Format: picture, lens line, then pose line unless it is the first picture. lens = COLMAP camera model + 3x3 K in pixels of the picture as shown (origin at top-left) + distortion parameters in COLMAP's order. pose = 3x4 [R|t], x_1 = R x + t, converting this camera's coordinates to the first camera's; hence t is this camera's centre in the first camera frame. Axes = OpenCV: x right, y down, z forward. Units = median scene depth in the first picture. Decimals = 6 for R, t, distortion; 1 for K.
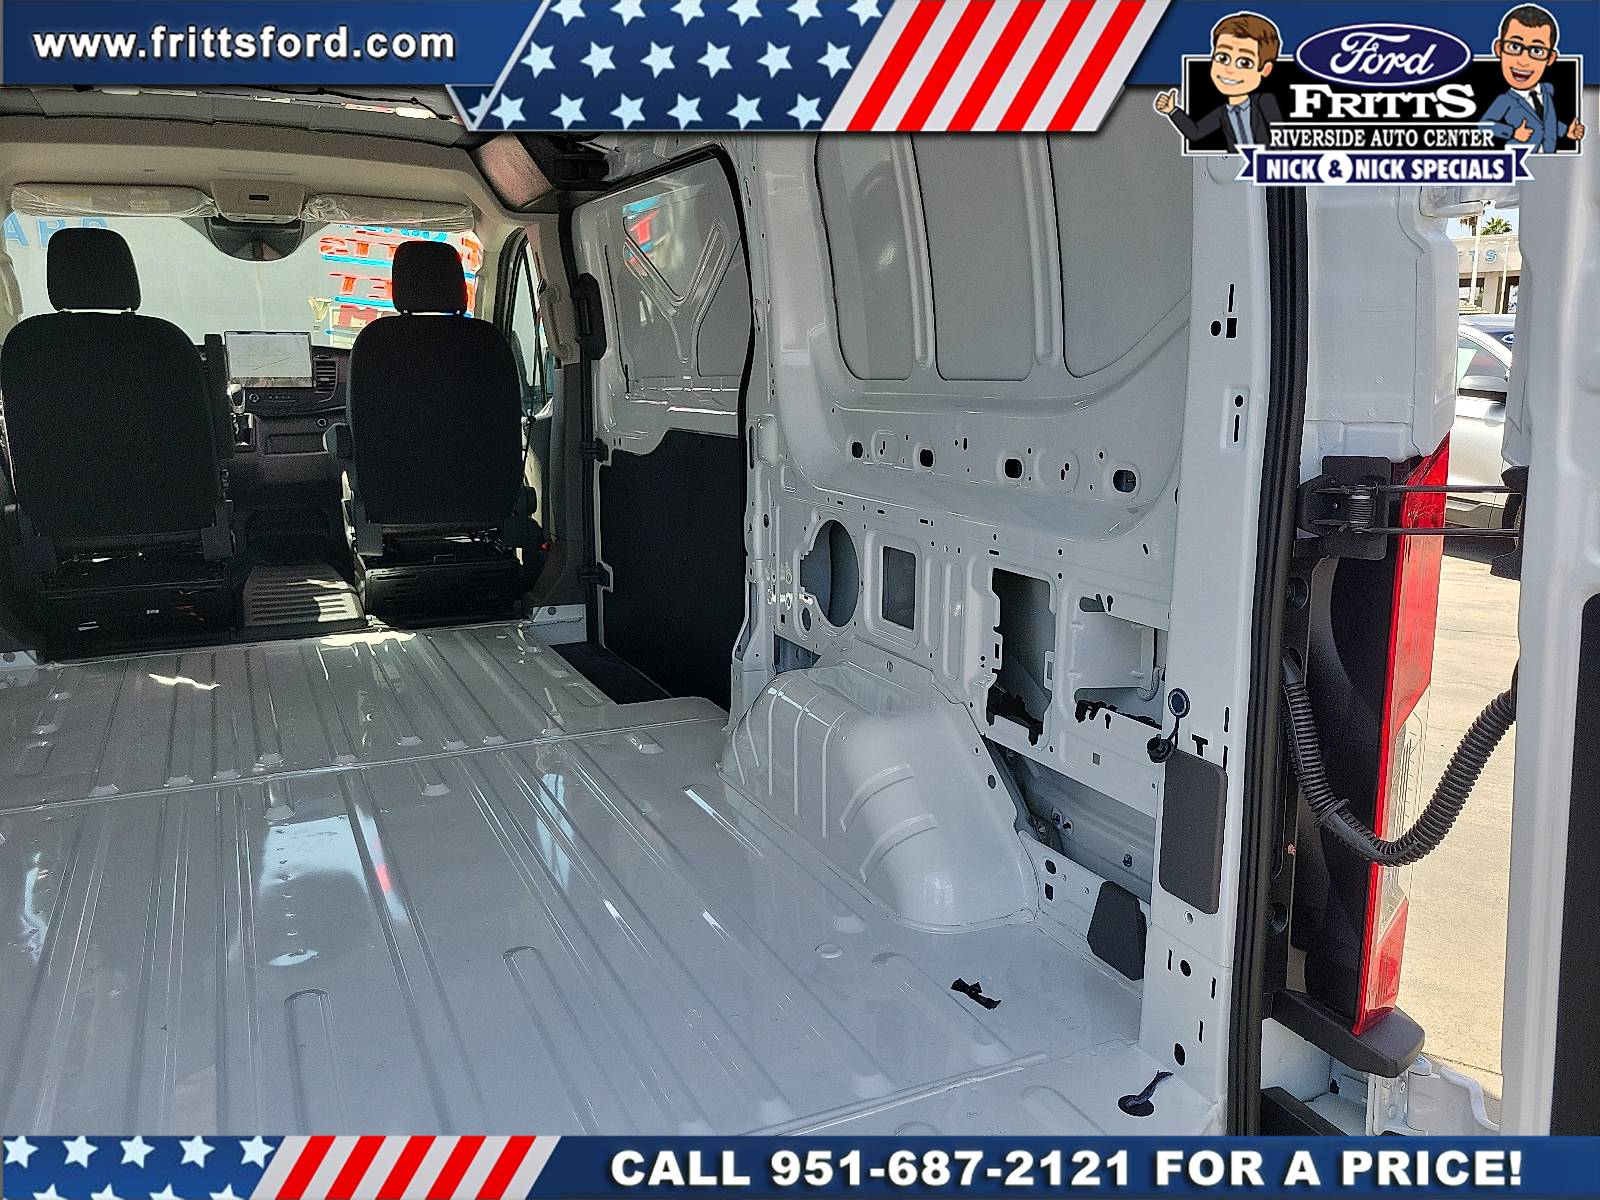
lens RADIAL K [[1229.9, 0, 794.7], [0, 1229.9, 595.8], [0, 0, 1]] dist [0.029993, -0.018919]
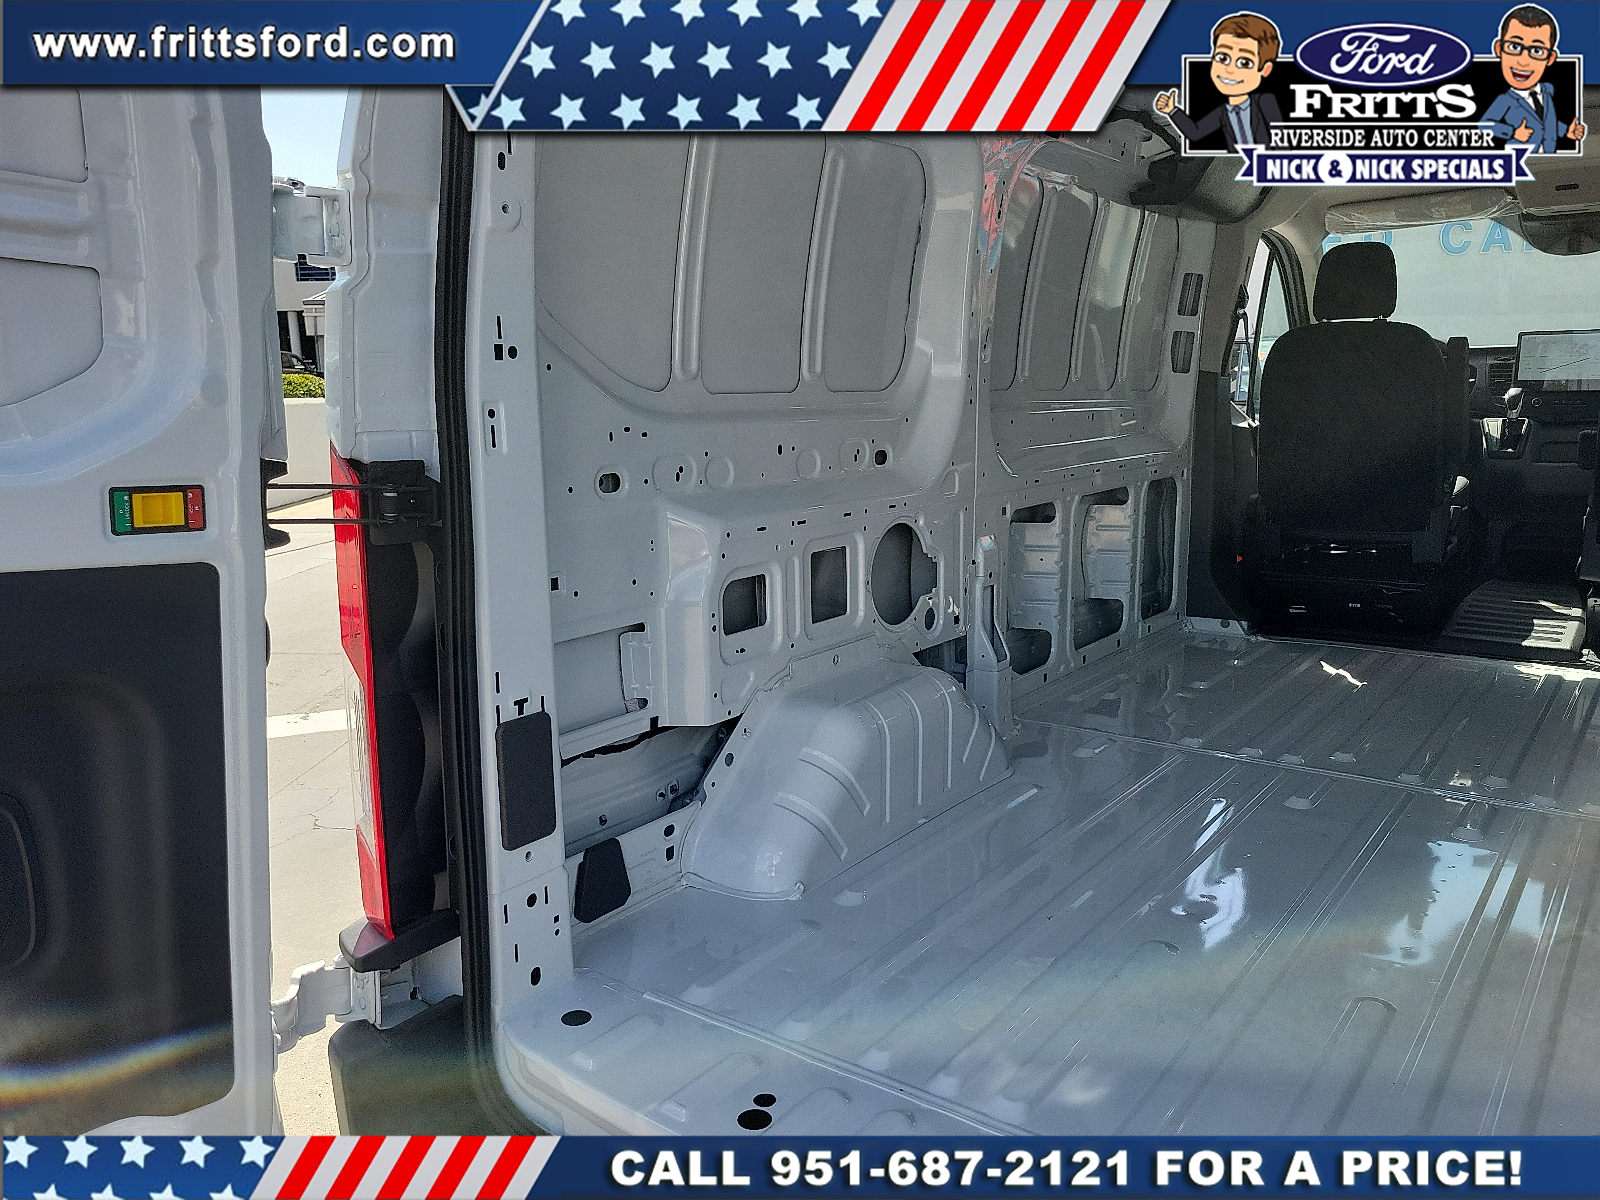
lens RADIAL K [[1229.9, 0, 792.9], [0, 1229.9, 596.9], [0, 0, 1]] dist [0.029993, -0.018919]
pose [[0.482492, 0.150667, -0.862844, 0.146309], [-0.151754, 0.984576, 0.087064, -0.012742], [0.862654, 0.088933, 0.497915, 0.066007]]
